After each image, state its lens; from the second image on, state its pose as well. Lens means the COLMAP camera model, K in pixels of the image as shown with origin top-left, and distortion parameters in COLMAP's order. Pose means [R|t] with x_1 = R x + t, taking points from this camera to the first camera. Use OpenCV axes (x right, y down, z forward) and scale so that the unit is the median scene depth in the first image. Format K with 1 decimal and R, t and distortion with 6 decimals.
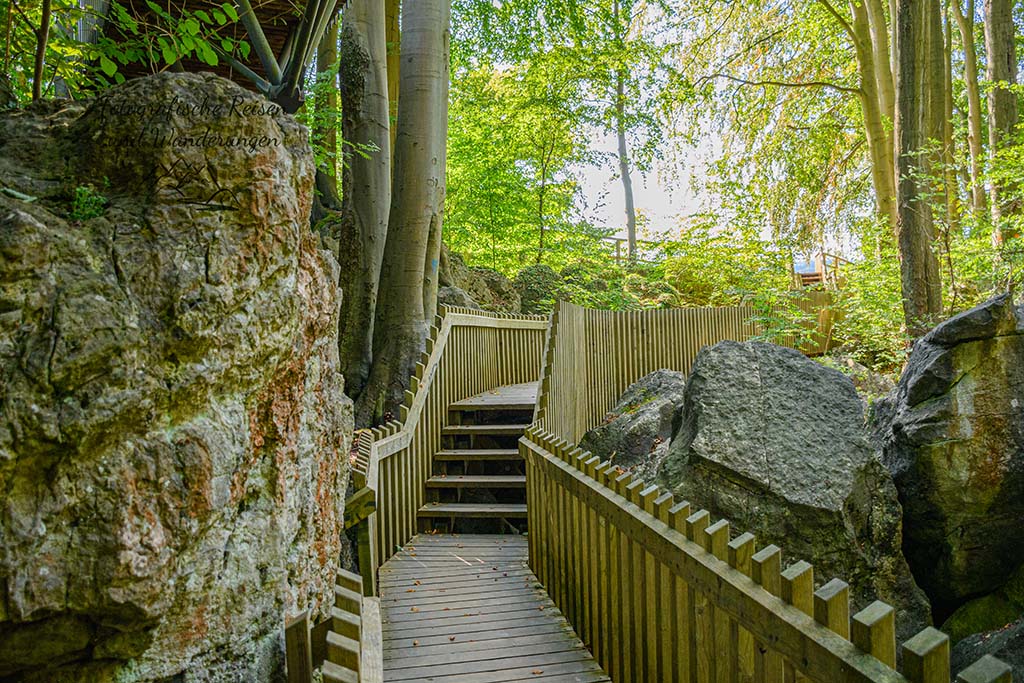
lens RADIAL K [[860.4, 0, 512.0], [0, 860.4, 341.5], [0, 0, 1]] dist [-0.107247, 0.009713]
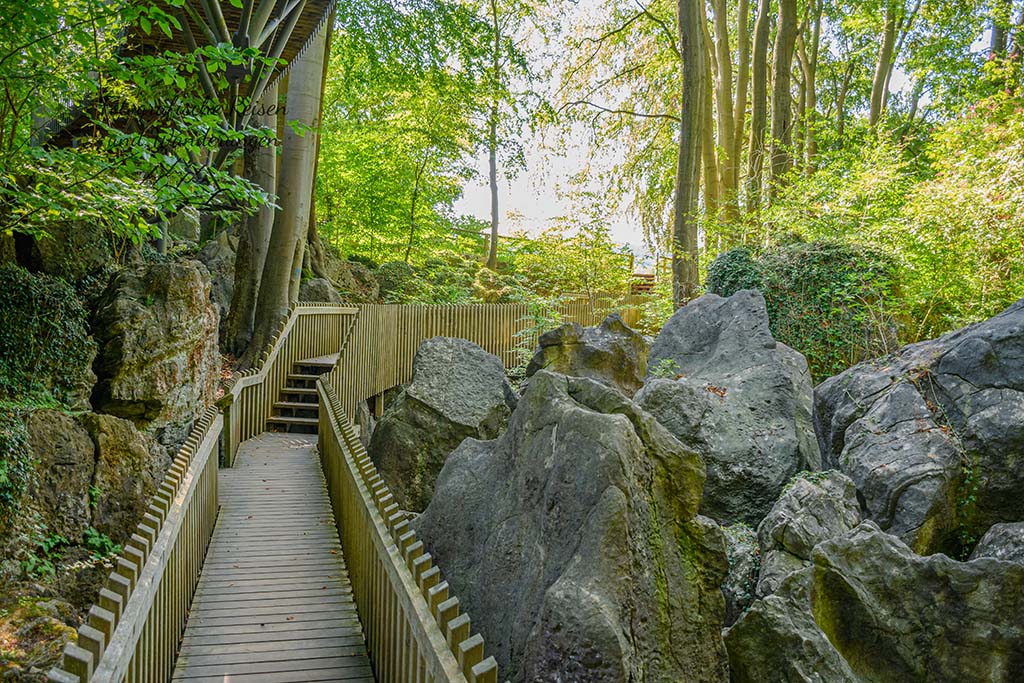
lens RADIAL K [[860.4, 0, 512.0], [0, 860.4, 341.5], [0, 0, 1]] dist [-0.107247, 0.009713]
pose [[0.992833, 0.064591, 0.100547, 0.236642], [-0.068244, 0.997112, 0.033320, -0.066709], [-0.098105, -0.039943, 0.994374, -0.926319]]
